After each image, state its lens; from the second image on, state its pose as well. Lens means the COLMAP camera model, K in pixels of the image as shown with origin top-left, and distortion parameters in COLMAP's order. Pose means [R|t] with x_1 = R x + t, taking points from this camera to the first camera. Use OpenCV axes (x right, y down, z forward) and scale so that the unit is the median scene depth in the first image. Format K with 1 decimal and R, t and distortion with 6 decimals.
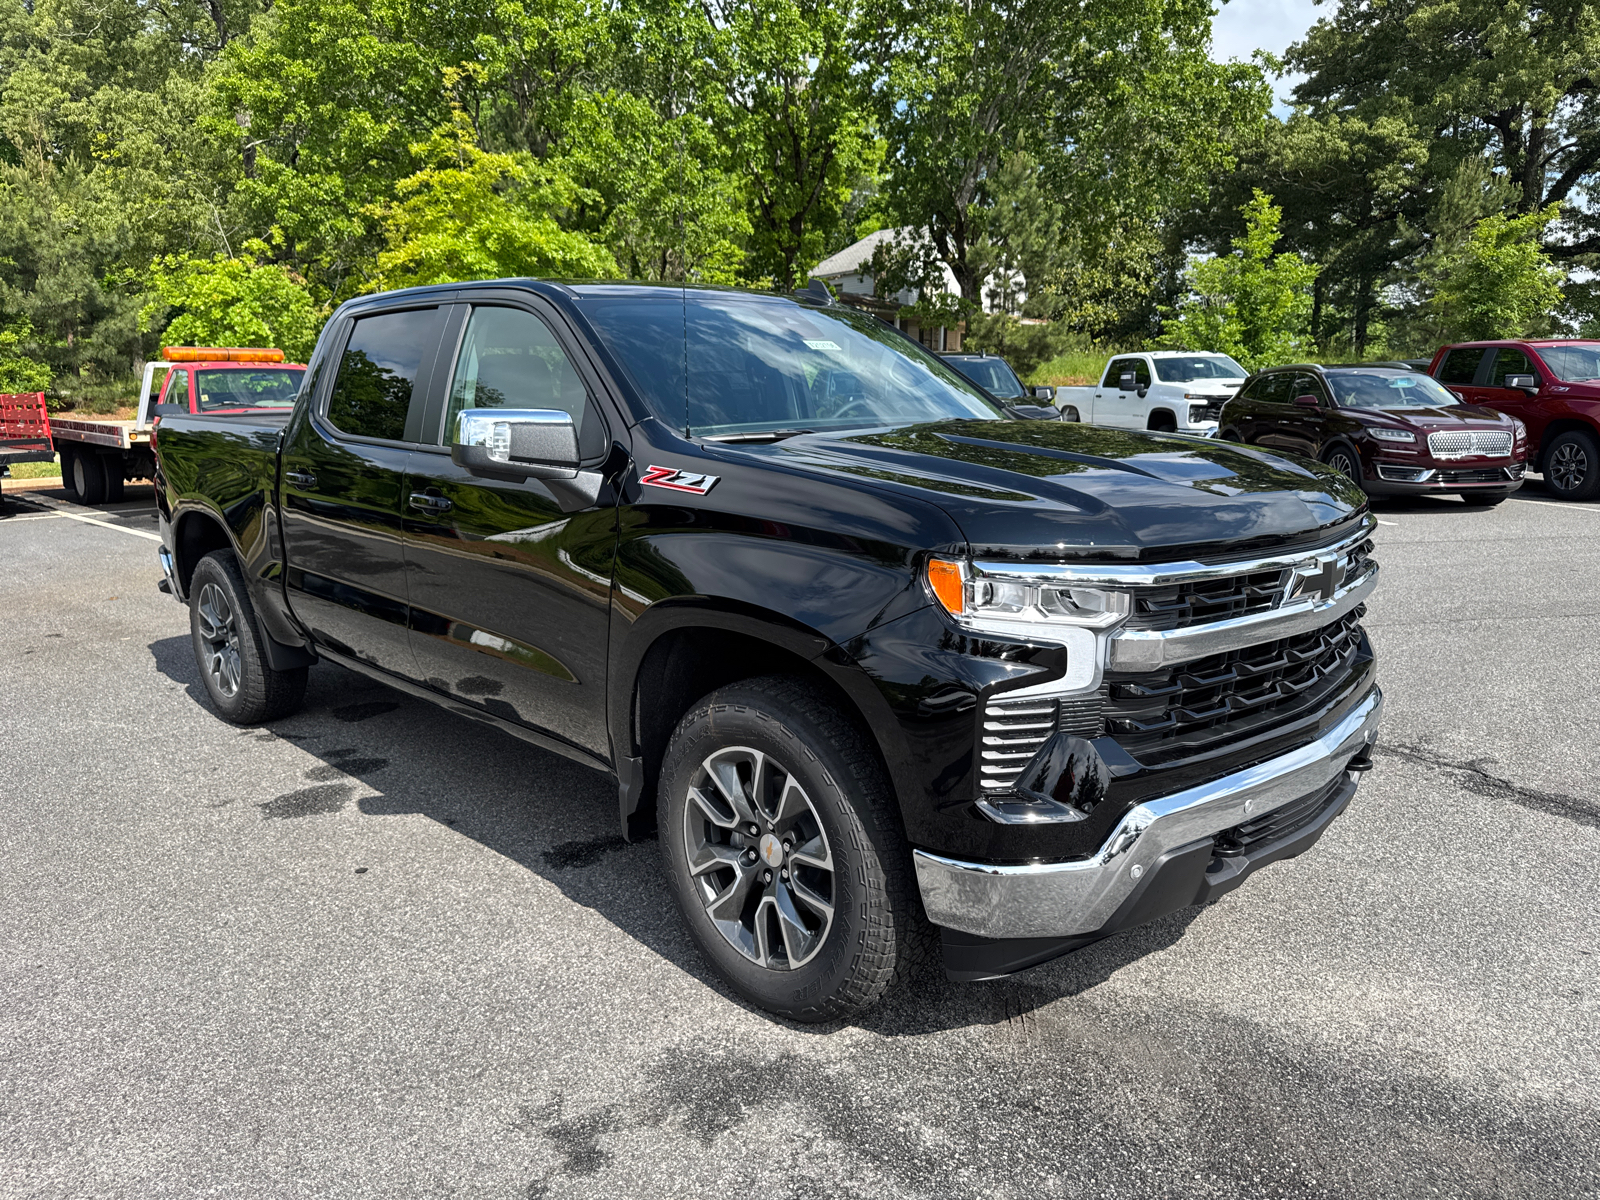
lens RADIAL K [[1121.6, 0, 797.5], [0, 1121.6, 603.2], [0, 0, 1]] dist [-0.008347, -0.005952]
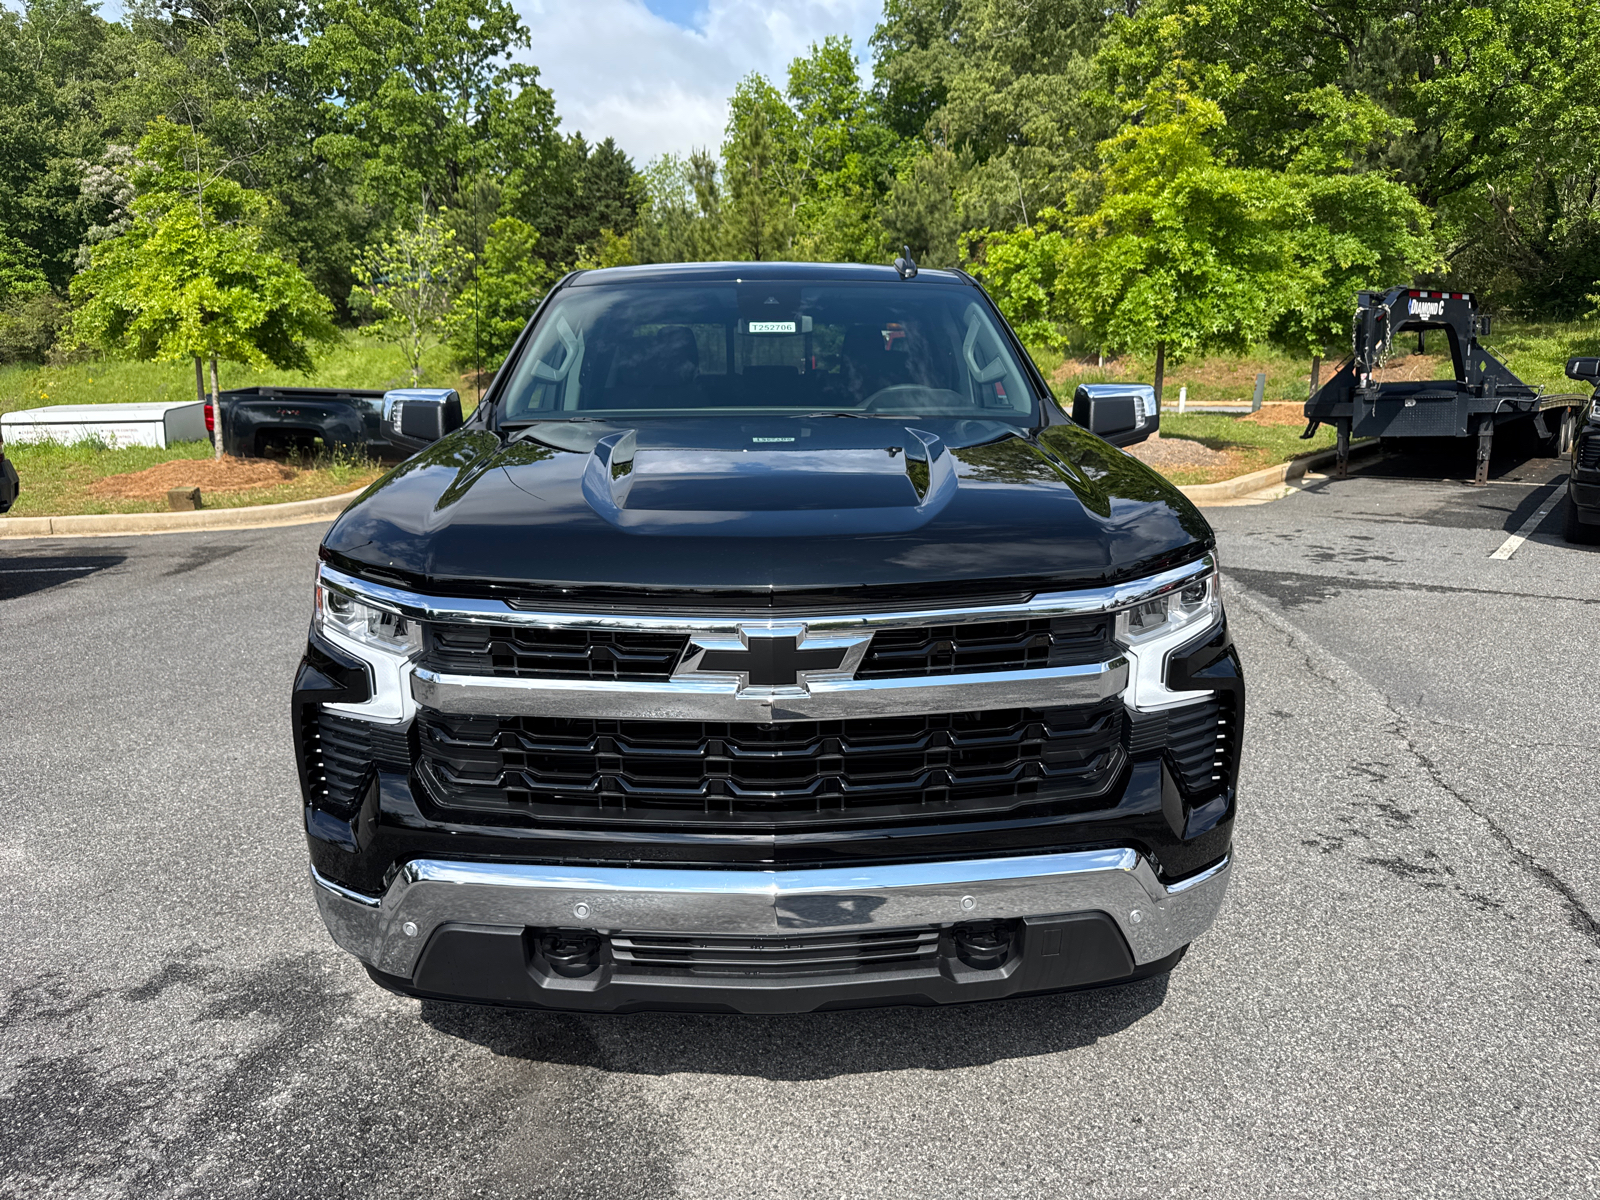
lens RADIAL K [[1121.6, 0, 799.6], [0, 1121.6, 608.1], [0, 0, 1]] dist [-0.008347, -0.005952]
pose [[0.727000, 0.153446, -0.669273, 0.121768], [-0.125575, 0.987983, 0.090111, -0.015470], [0.675057, 0.018533, 0.737532, 0.059454]]
